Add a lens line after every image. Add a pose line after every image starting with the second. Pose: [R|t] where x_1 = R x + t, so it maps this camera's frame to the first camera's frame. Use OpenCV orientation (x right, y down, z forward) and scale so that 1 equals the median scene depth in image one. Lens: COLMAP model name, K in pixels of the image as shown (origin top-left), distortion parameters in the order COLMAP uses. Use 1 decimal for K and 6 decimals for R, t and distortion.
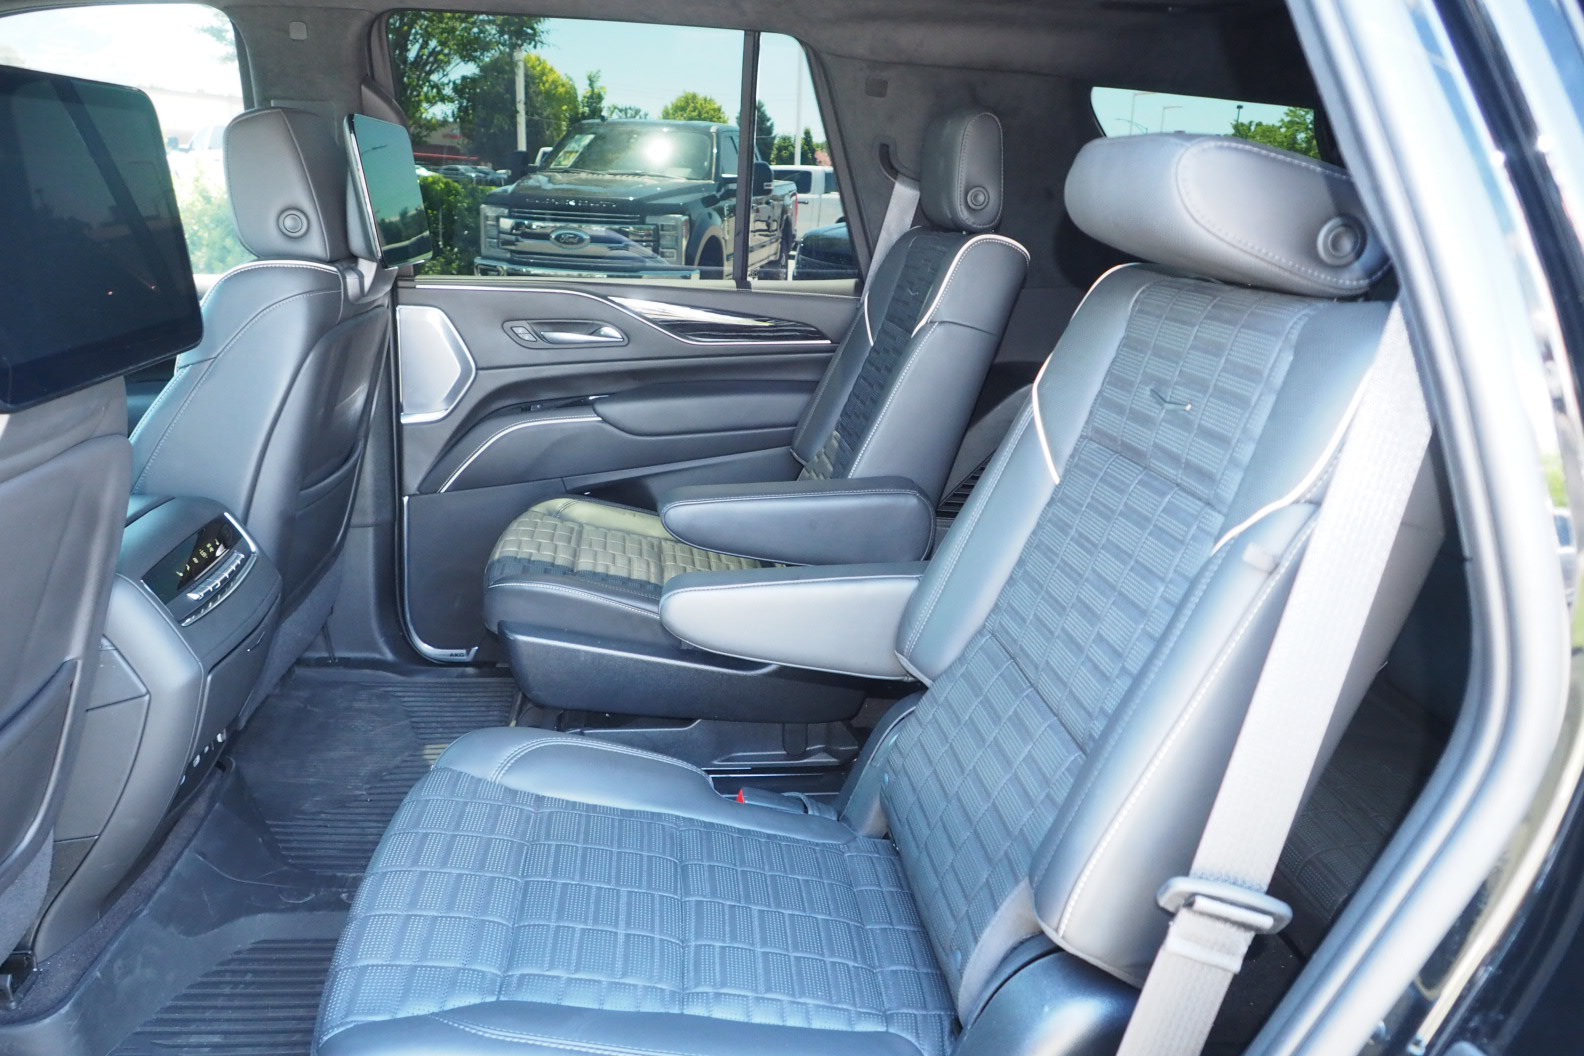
lens RADIAL K [[1128.3, 0, 797.9], [0, 1128.3, 526.5], [0, 0, 1]] dist [-0.043213, 0.007601]
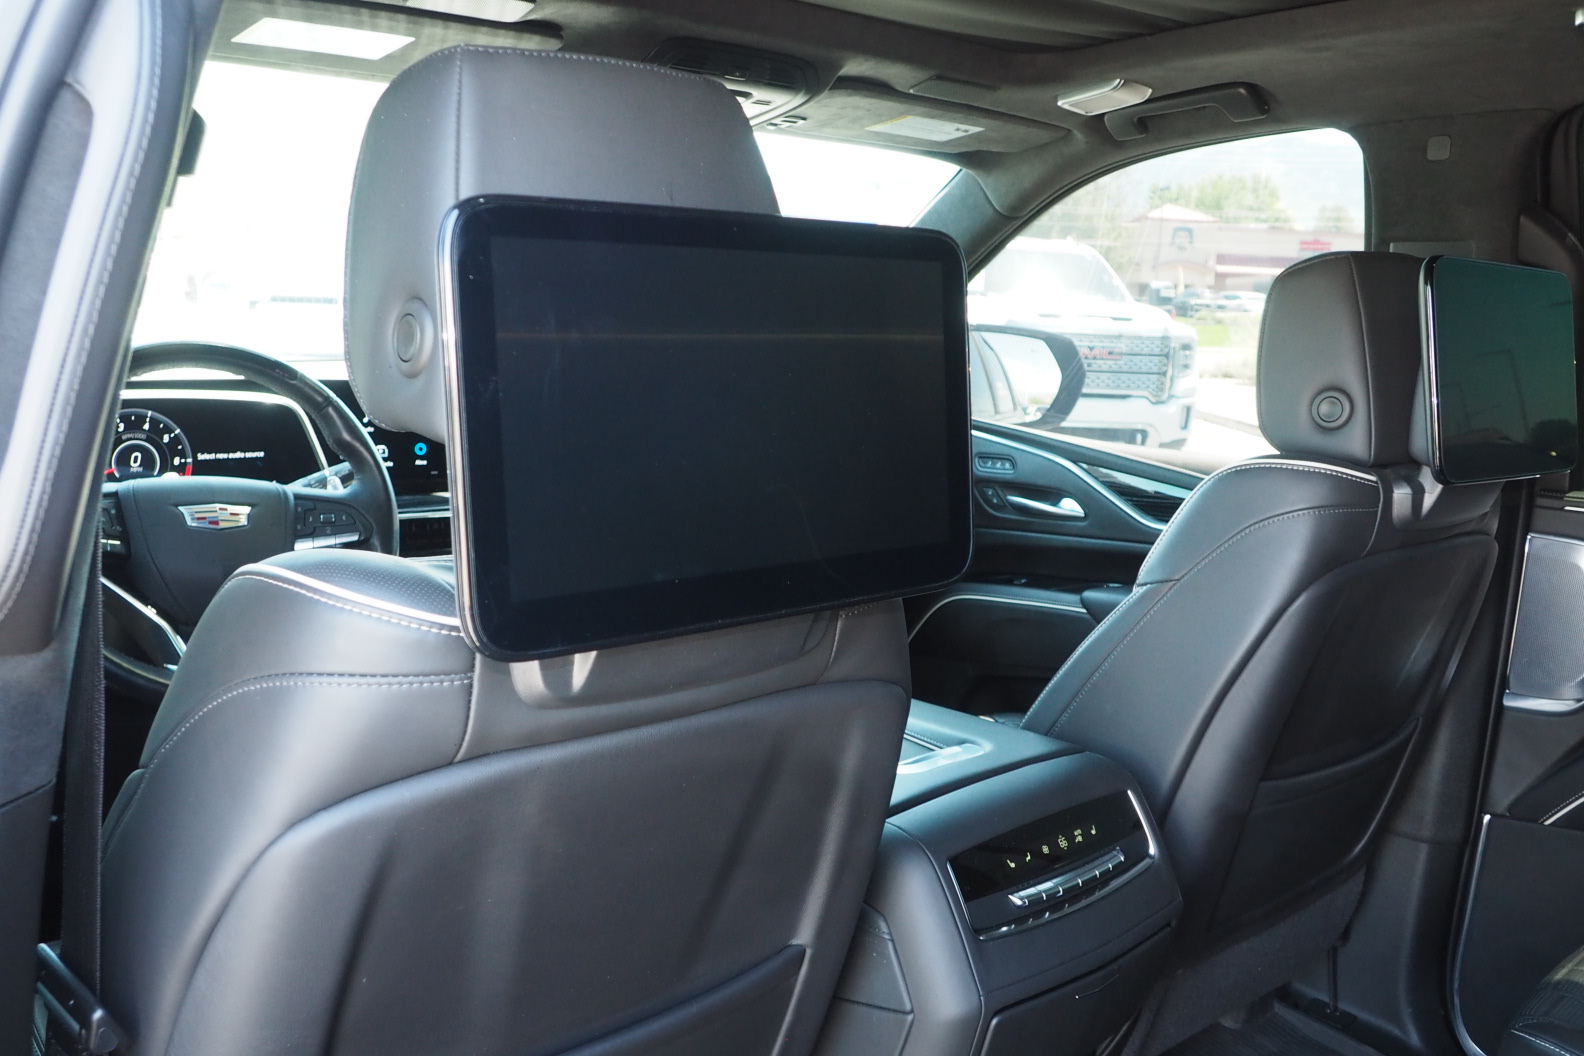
lens RADIAL K [[1303.9, 0, 799.1], [0, 1303.9, 525.9], [0, 0, 1]] dist [-0.004375, -0.005787]
pose [[0.562309, 0.111145, -0.819424, 0.036508], [-0.242246, 0.969593, -0.034721, -0.078037], [0.790649, 0.218026, 0.572135, 0.240618]]
